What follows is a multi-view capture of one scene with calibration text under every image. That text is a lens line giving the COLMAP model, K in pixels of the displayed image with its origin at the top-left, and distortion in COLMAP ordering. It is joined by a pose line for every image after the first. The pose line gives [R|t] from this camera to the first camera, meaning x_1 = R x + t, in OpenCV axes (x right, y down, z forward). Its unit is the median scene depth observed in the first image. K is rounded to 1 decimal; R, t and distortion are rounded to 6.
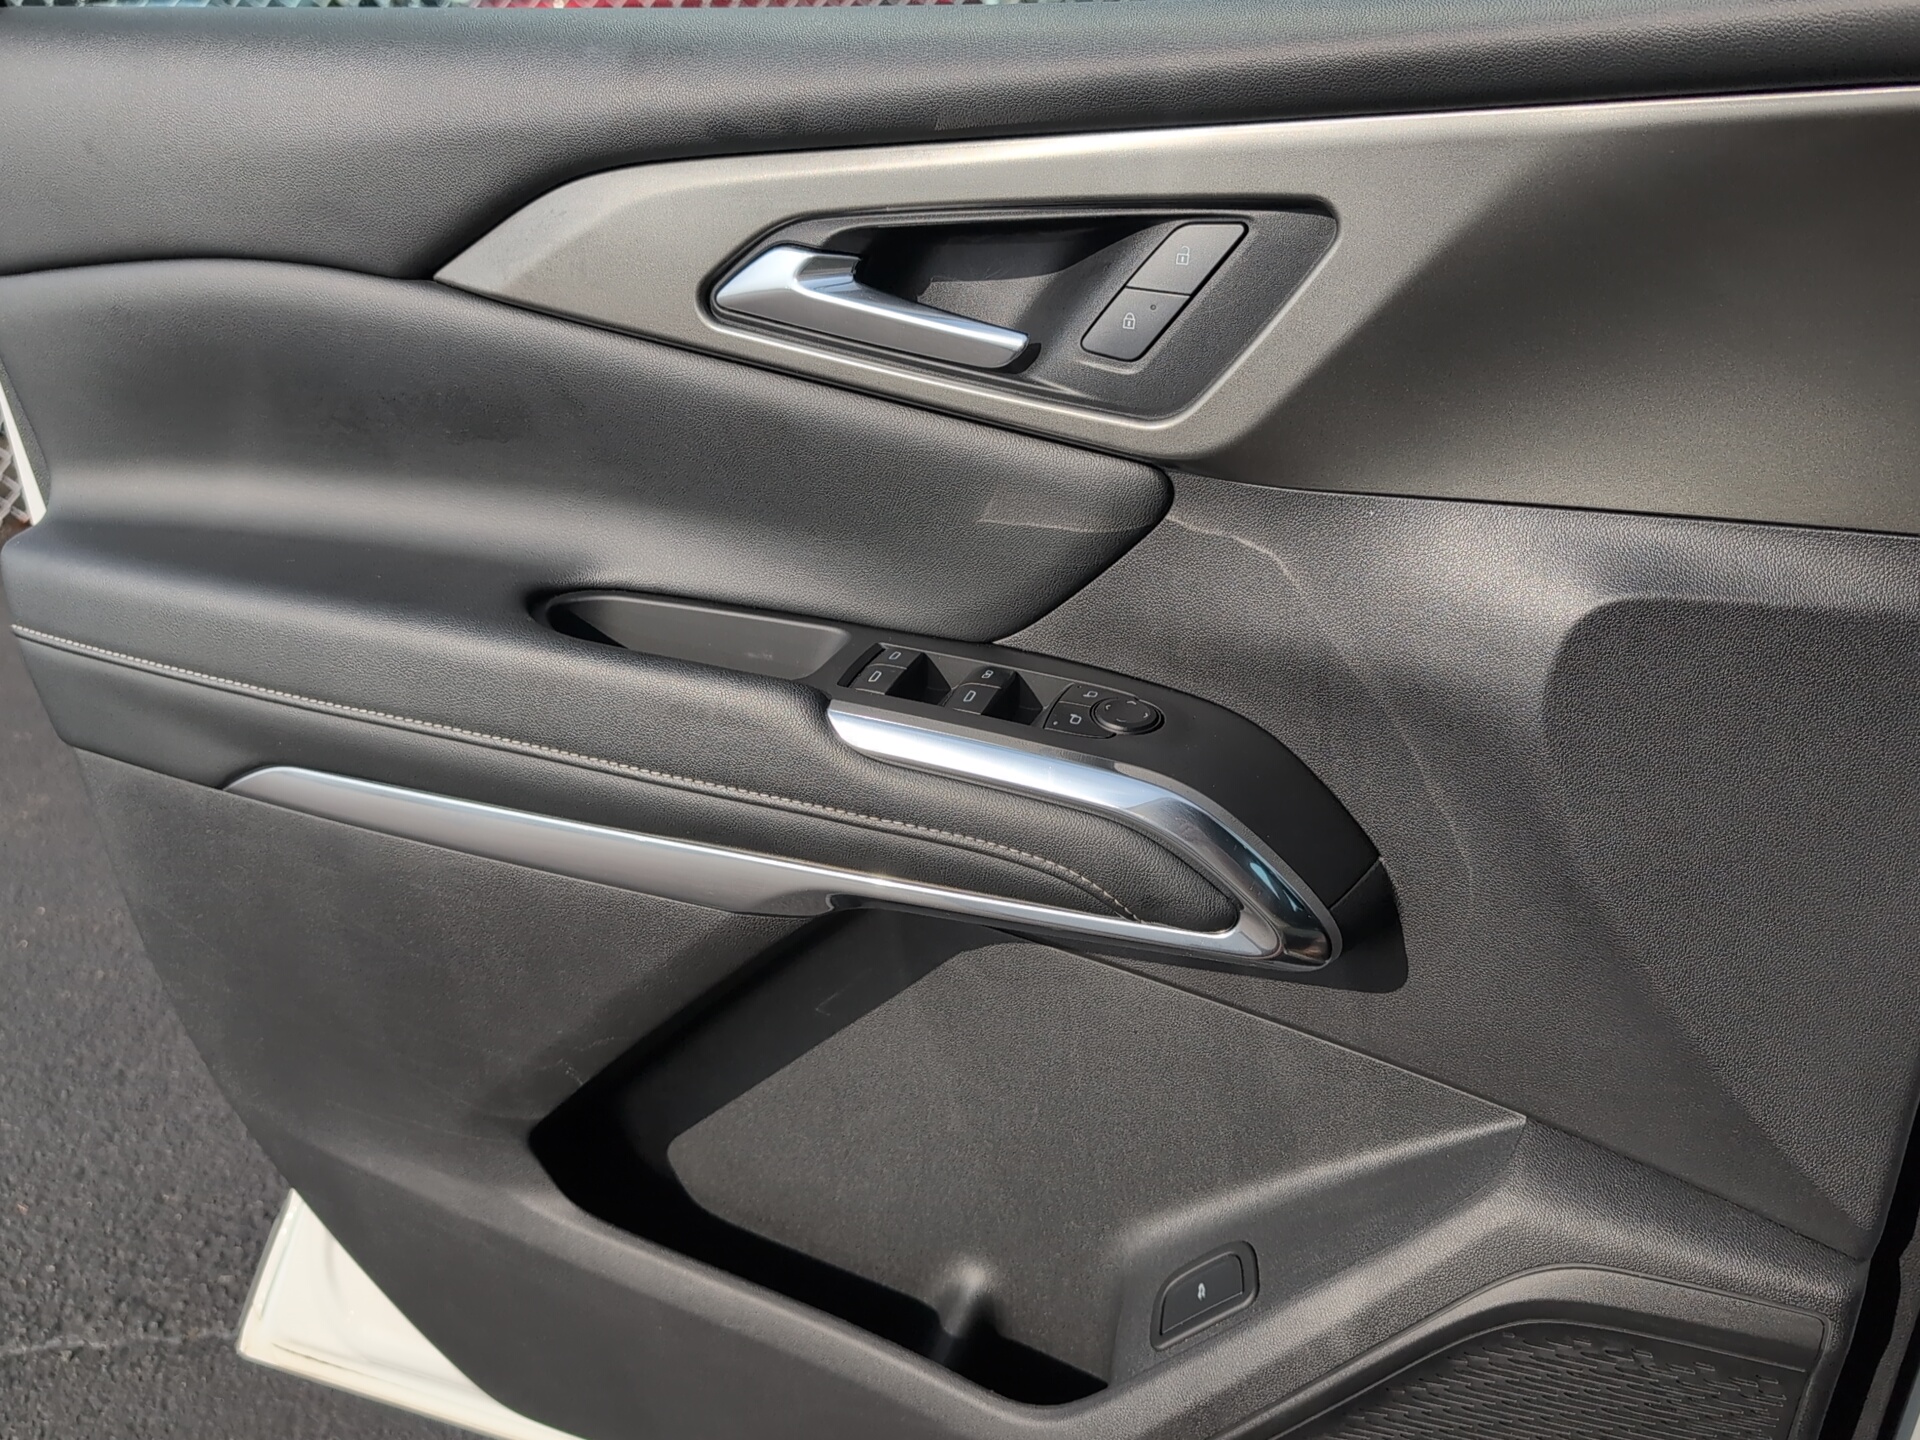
lens RADIAL K [[1497.6, 0, 960.0], [0, 1497.6, 720.0], [0, 0, 1]] dist [0.016913, -0.001681]
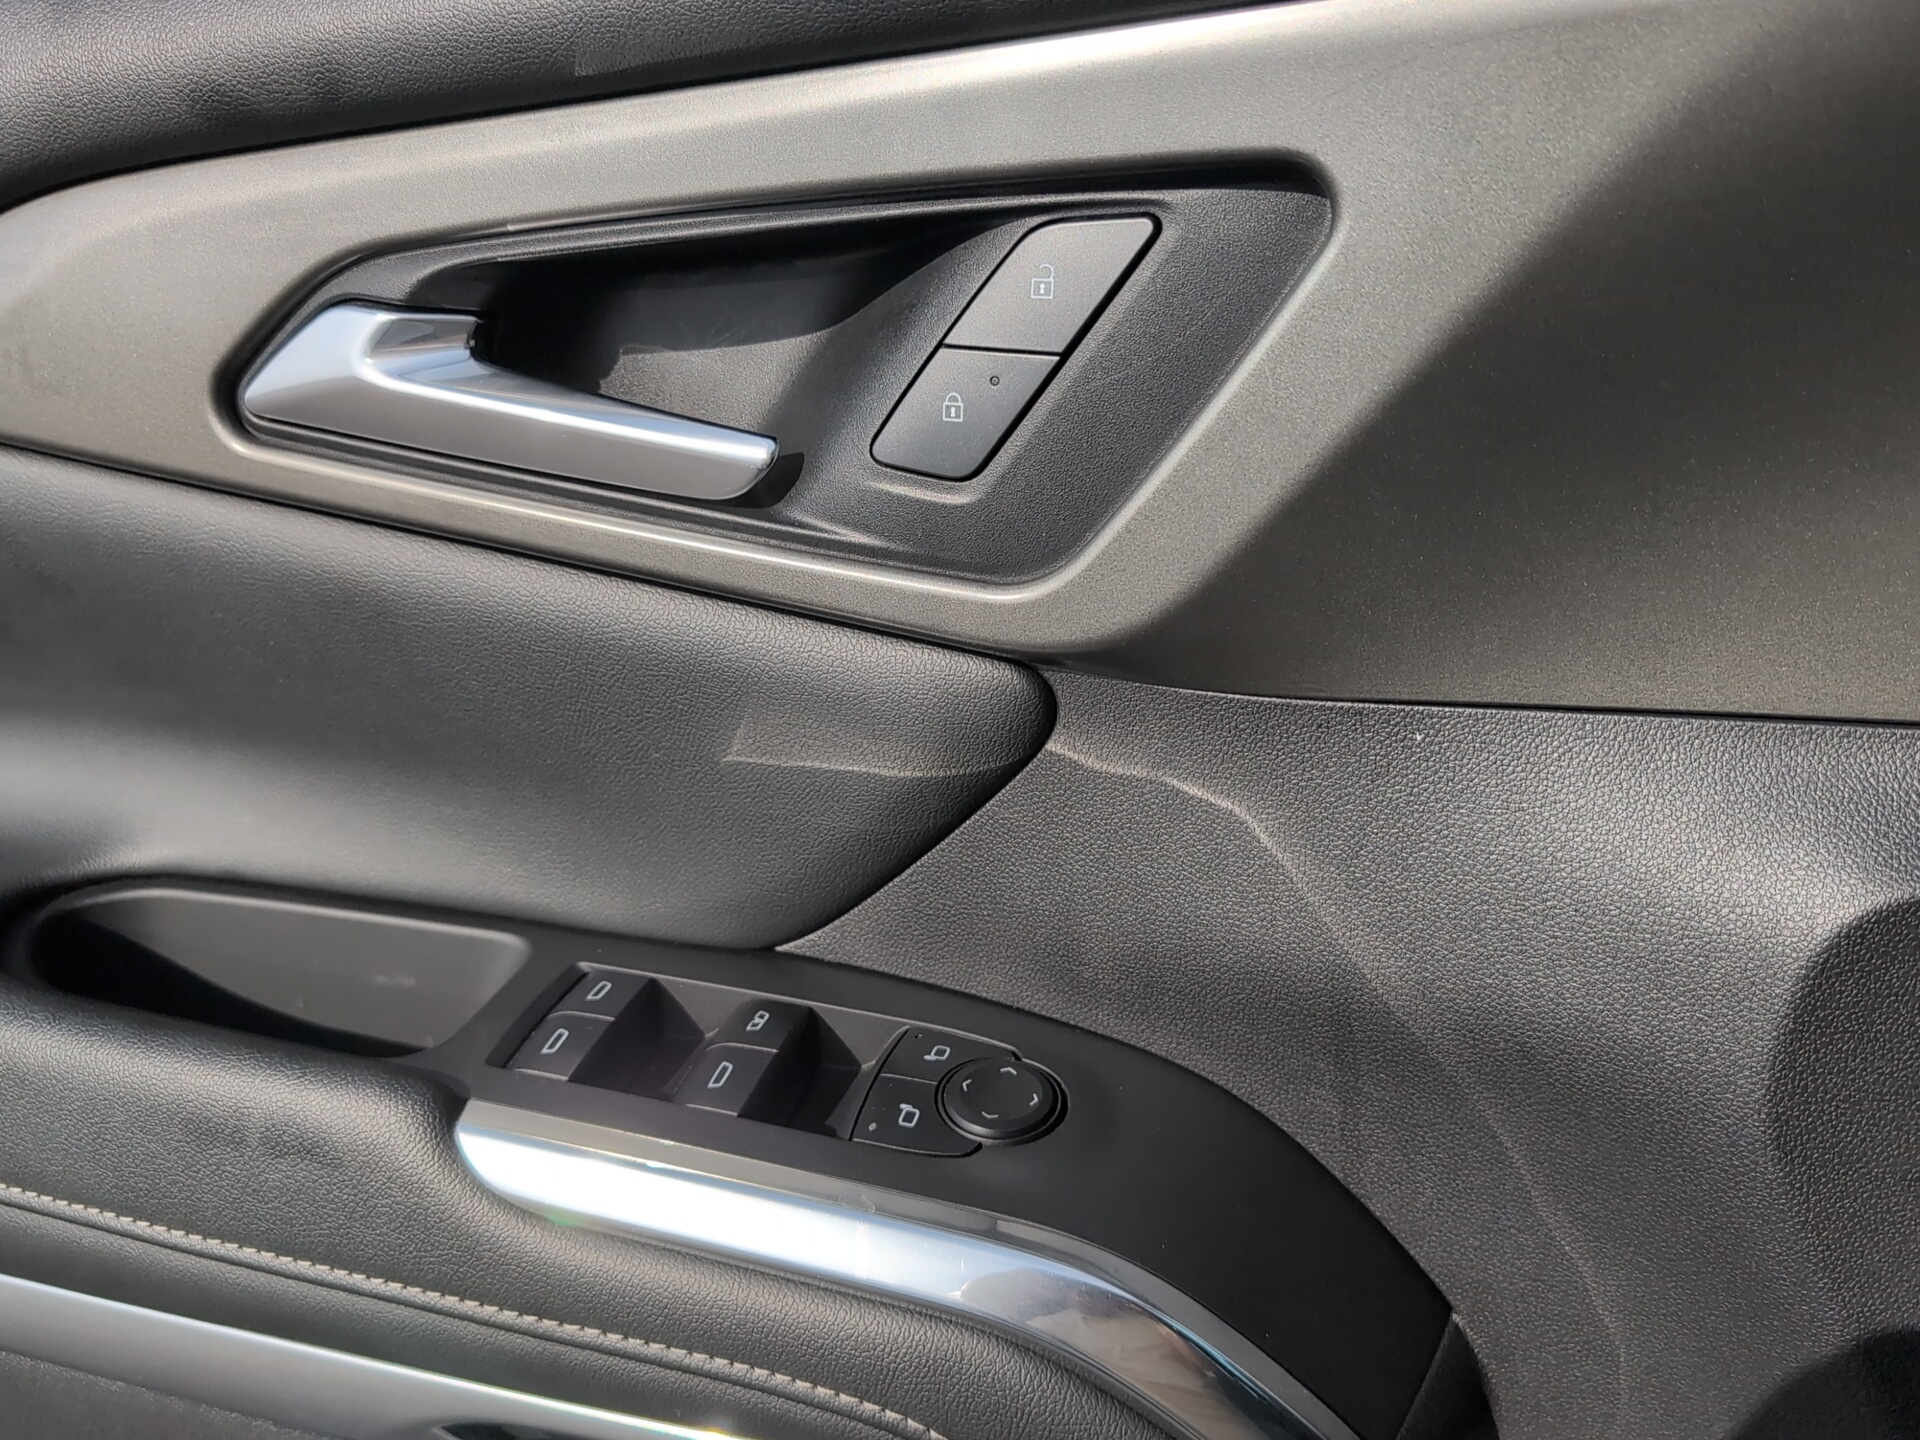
lens RADIAL K [[1601.1, 0, 957.0], [0, 1601.1, 722.0], [0, 0, 1]] dist [0.006468, -0.006916]
pose [[0.996648, -0.053925, 0.061522, 0.068103], [0.058108, 0.995967, -0.068359, -0.106366], [-0.057587, 0.071705, 0.995762, 0.405607]]
